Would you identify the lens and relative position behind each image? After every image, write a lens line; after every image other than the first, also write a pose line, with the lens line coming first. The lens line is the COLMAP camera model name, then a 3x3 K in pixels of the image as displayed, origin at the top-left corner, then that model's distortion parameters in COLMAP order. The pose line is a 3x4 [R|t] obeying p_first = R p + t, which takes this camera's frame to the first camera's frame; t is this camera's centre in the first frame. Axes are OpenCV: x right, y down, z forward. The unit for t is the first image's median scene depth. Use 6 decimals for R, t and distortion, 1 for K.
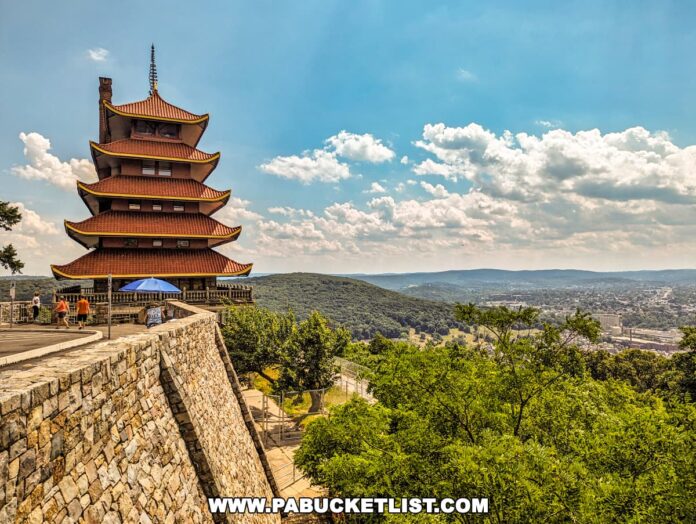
lens RADIAL K [[508.3, 0, 348.0], [0, 508.3, 262.0], [0, 0, 1]] dist [0.041003, -0.004133]
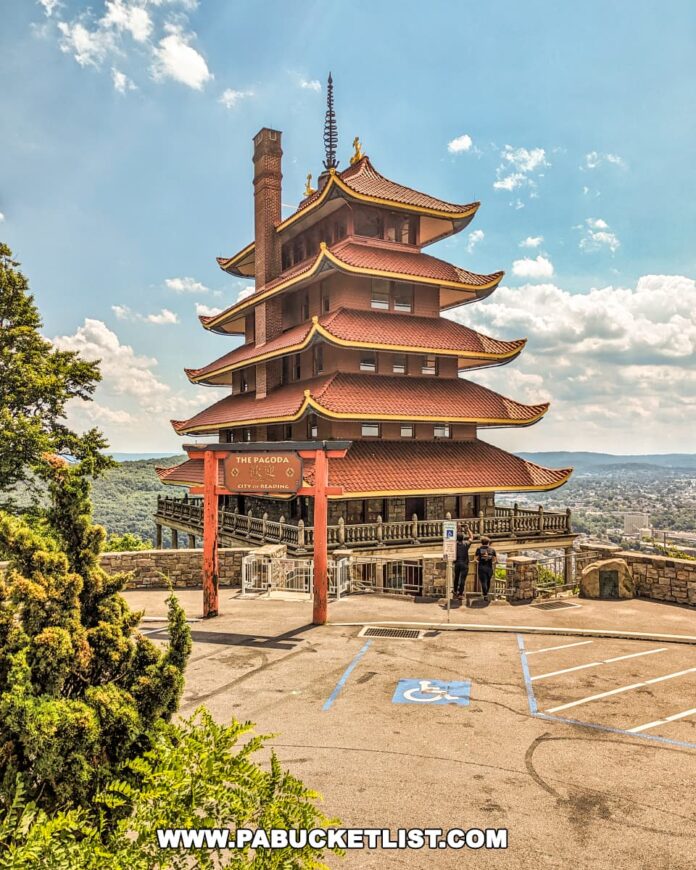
lens RADIAL K [[708.4, 0, 352.3], [0, 708.4, 464.7], [0, 0, 1]] dist [0.042861, -0.004752]
pose [[0.994813, 0.005025, 0.101592, -0.447196], [-0.008608, 0.999355, 0.034863, -0.025967], [-0.101351, -0.035557, 0.994215, 0.211153]]
